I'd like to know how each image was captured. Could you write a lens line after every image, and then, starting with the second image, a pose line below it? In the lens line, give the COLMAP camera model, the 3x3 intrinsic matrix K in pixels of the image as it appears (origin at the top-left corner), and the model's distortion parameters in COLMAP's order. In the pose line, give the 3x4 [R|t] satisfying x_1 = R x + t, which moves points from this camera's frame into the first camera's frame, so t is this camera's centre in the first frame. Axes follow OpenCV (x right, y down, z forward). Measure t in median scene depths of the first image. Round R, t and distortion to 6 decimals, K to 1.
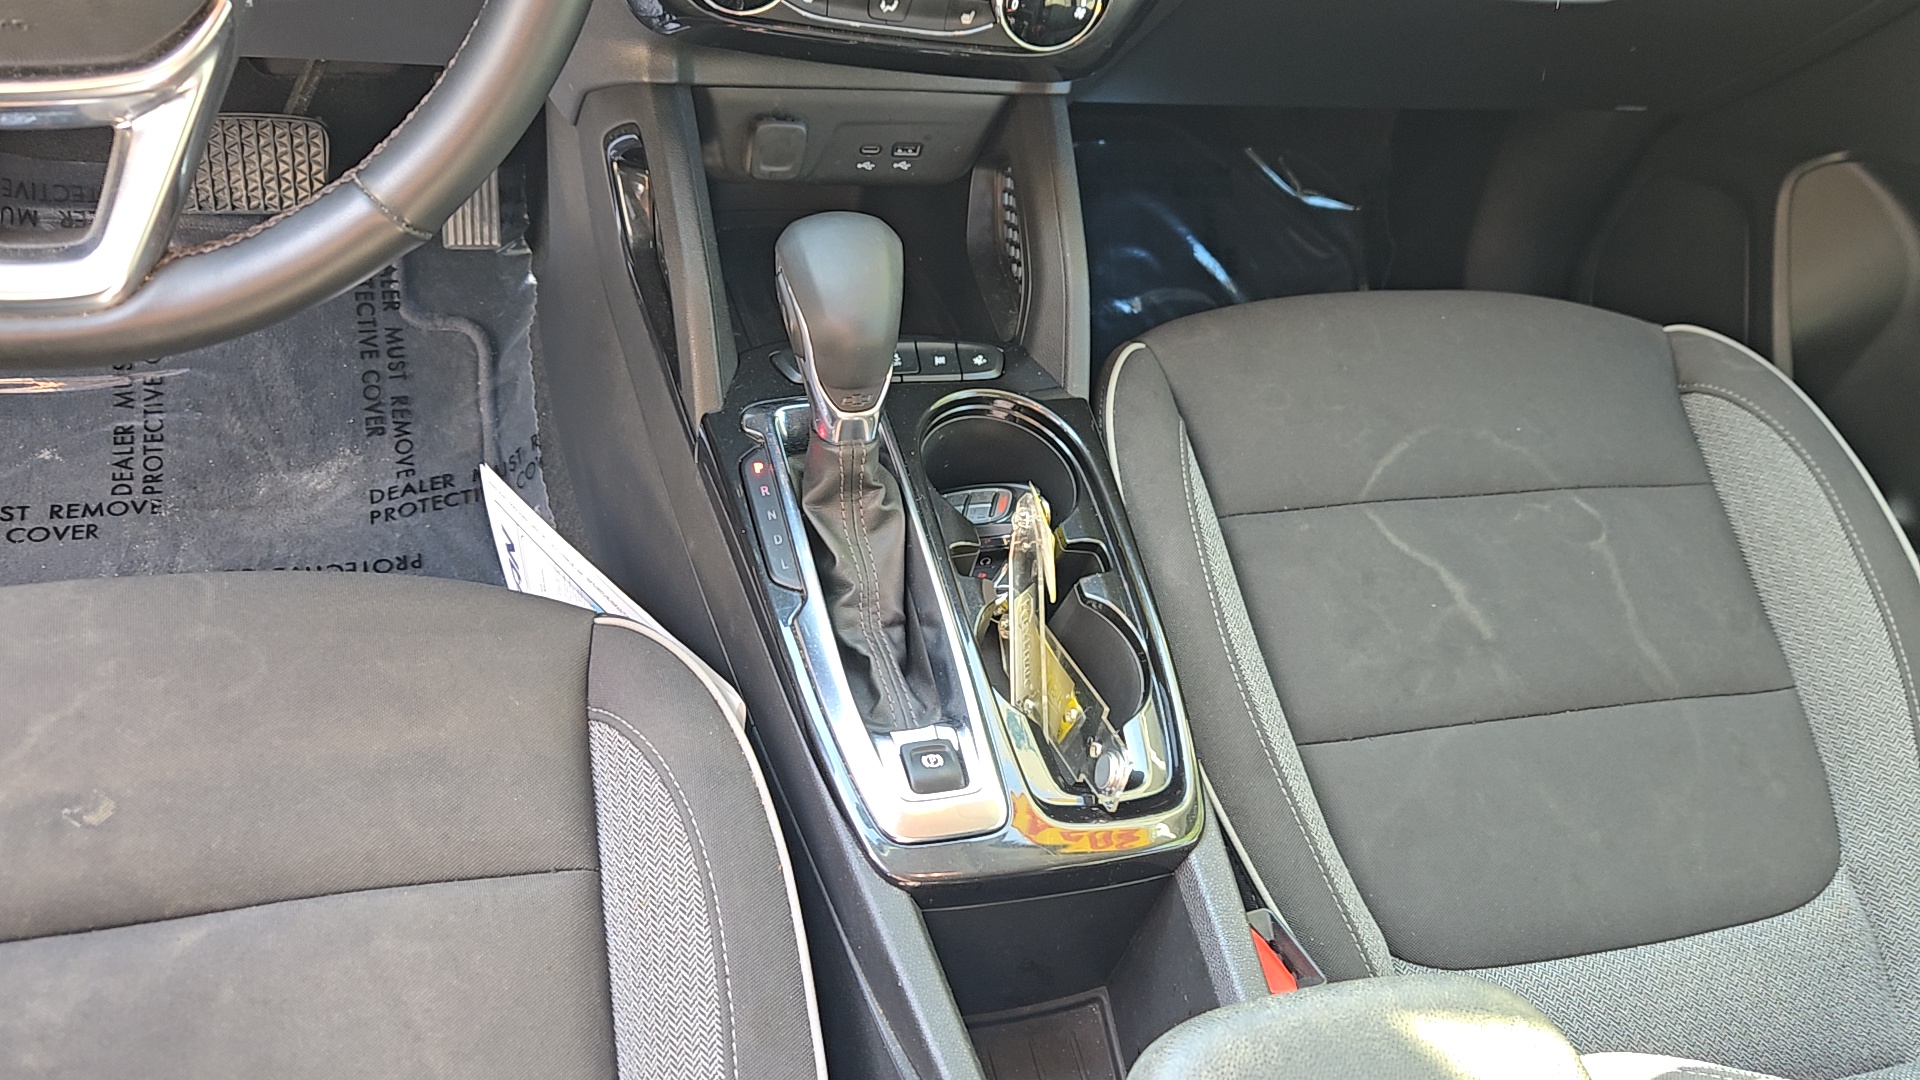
lens RADIAL K [[1600.5, 0, 953.8], [0, 1600.5, 532.6], [0, 0, 1]] dist [0.007946, -0.006194]
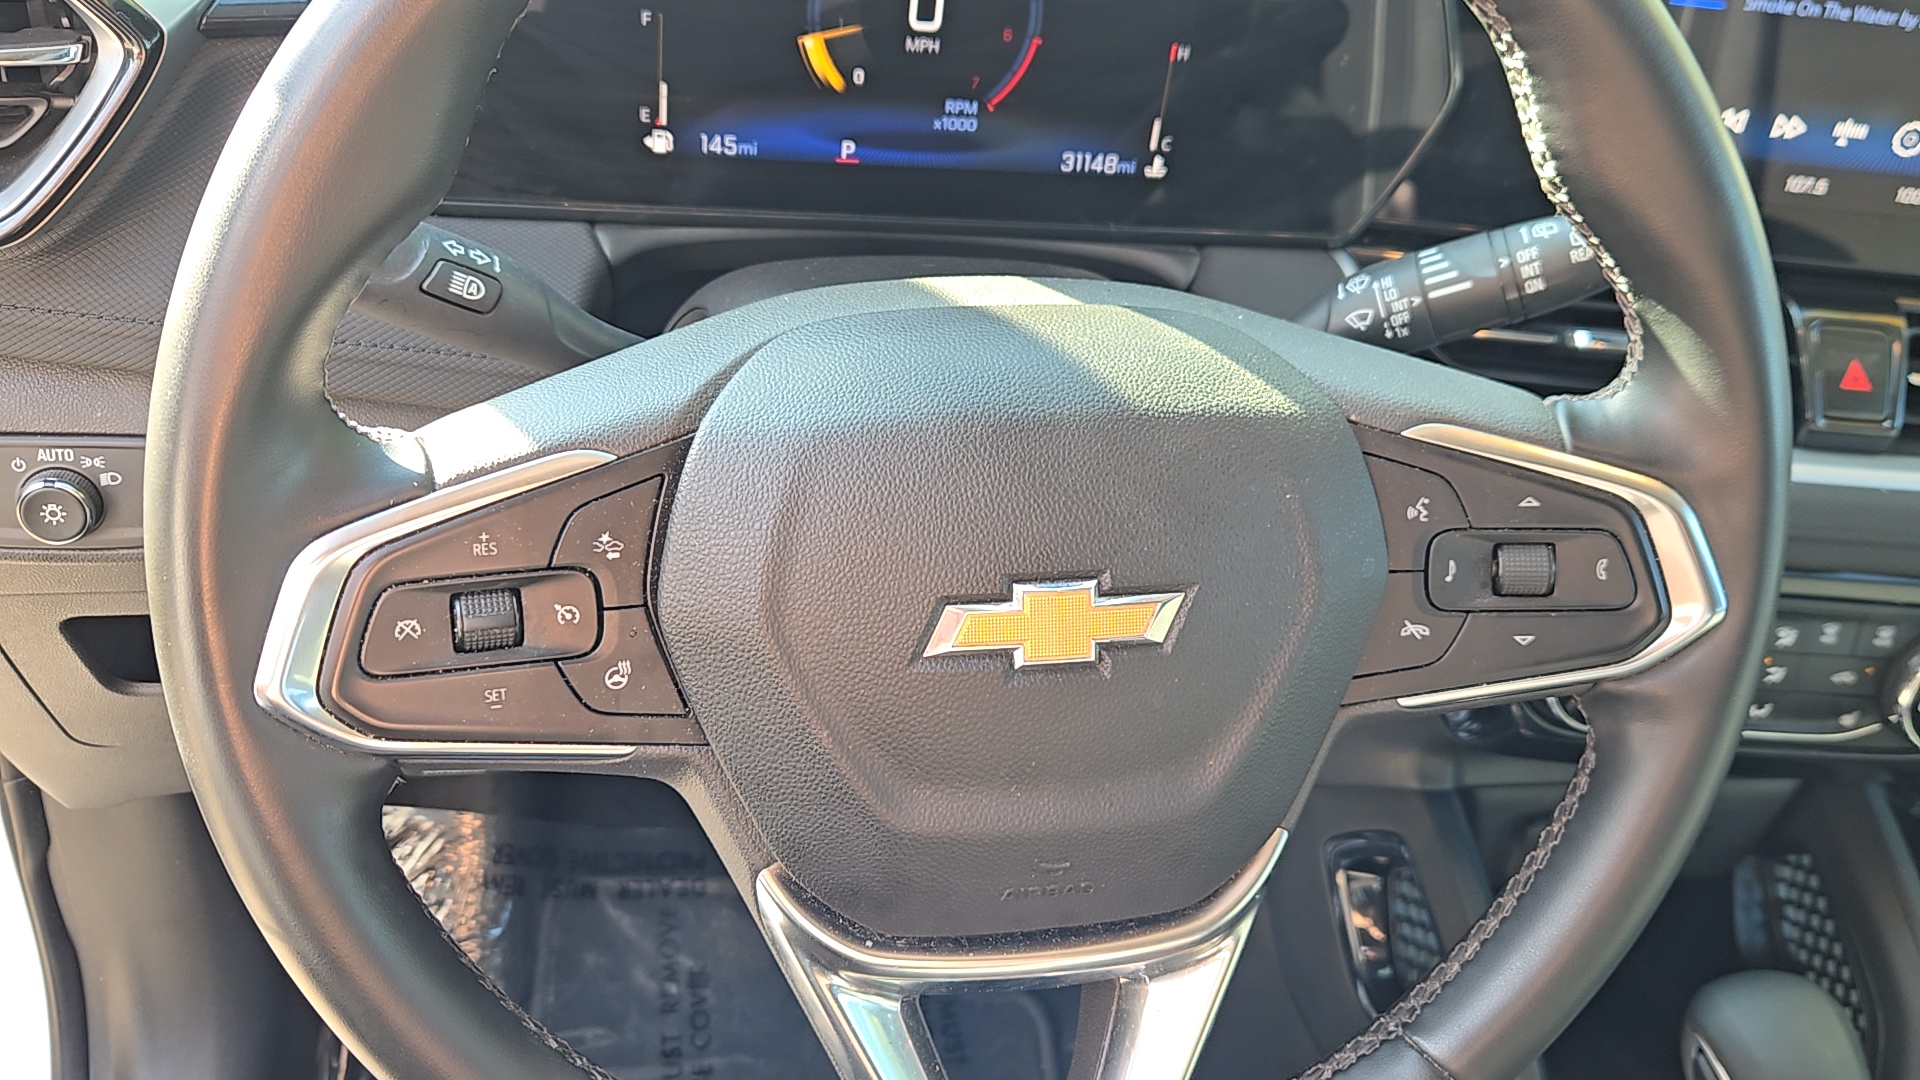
lens RADIAL K [[1600.5, 0, 955.1], [0, 1600.5, 524.4], [0, 0, 1]] dist [0.007946, -0.006194]
pose [[0.988944, -0.043294, -0.141832, -0.269294], [-0.004944, 0.946276, -0.323322, -0.117919], [0.148210, 0.320448, 0.935600, 0.094307]]
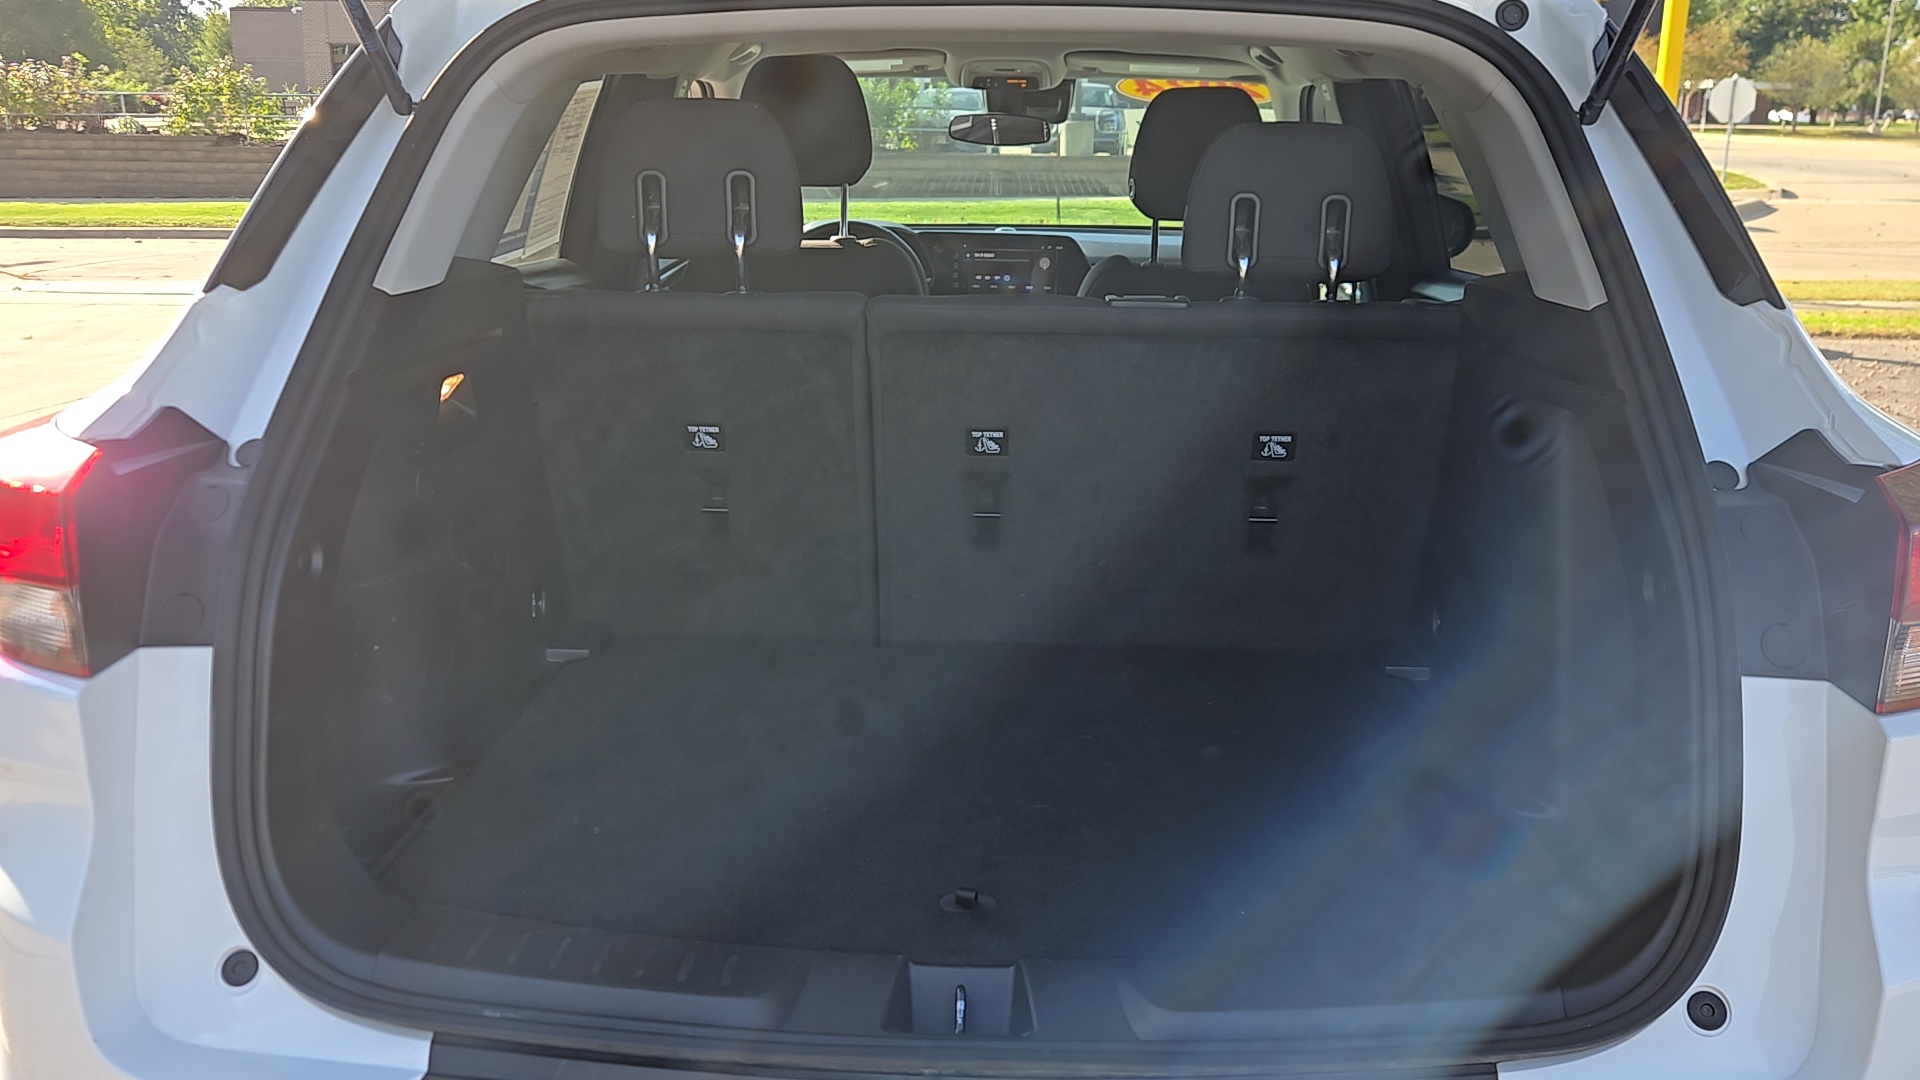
lens RADIAL K [[1600.5, 0, 929.3], [0, 1600.5, 534.4], [0, 0, 1]] dist [0.007946, -0.006194]
pose [[0.929743, -0.130486, -0.344314, 1.158957], [-0.113308, 0.788337, -0.604720, 2.547983], [0.350343, 0.601248, 0.718165, -1.923909]]
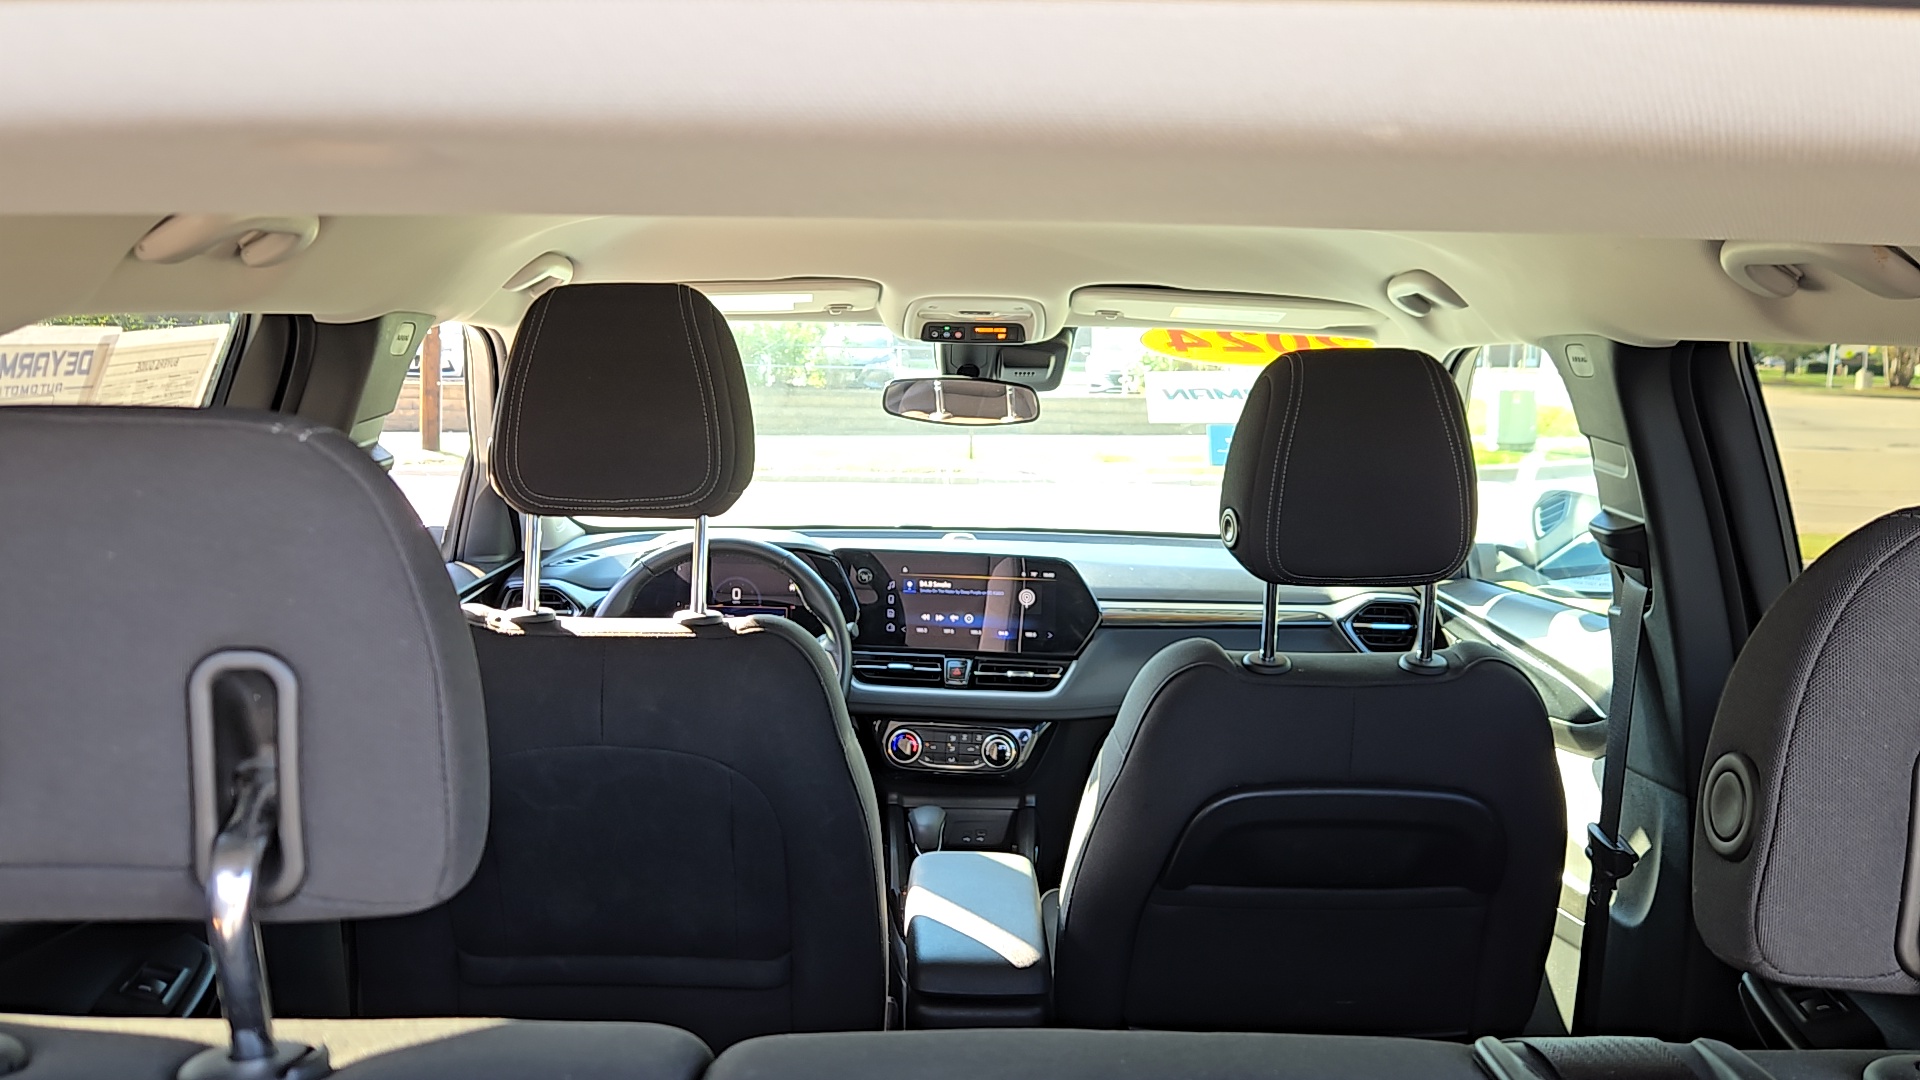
lens RADIAL K [[1600.5, 0, 933.2], [0, 1600.5, 553.4], [0, 0, 1]] dist [0.007946, -0.006194]
pose [[0.948553, -0.169416, -0.267479, 0.701693], [-0.073958, 0.702872, -0.707461, 1.364665], [0.307859, 0.690846, 0.654182, -1.164554]]
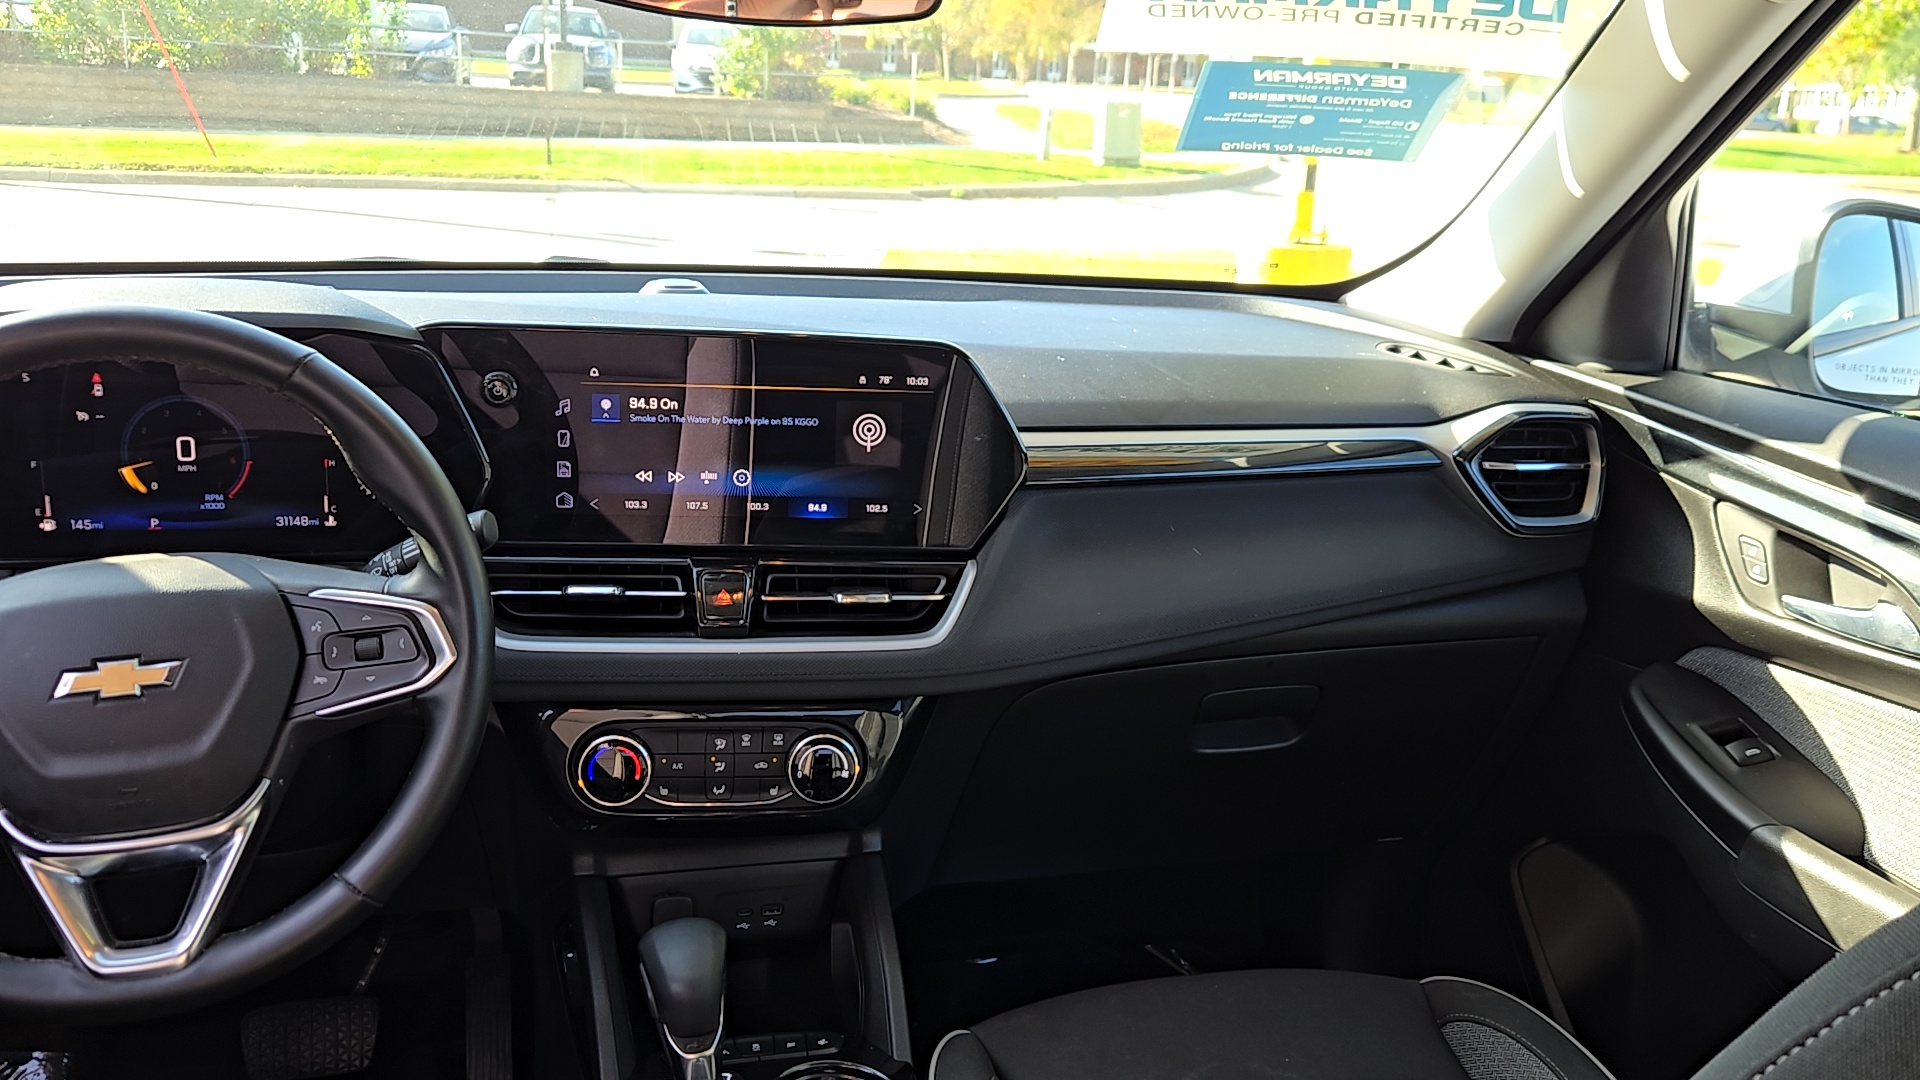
lens RADIAL K [[1600.5, 0, 953.8], [0, 1600.5, 548.4], [0, 0, 1]] dist [0.007946, -0.006194]
pose [[0.985860, -0.164311, -0.032883, 0.212197], [0.116514, 0.813194, -0.570211, 0.297573], [0.120433, 0.558317, 0.820840, -0.268654]]
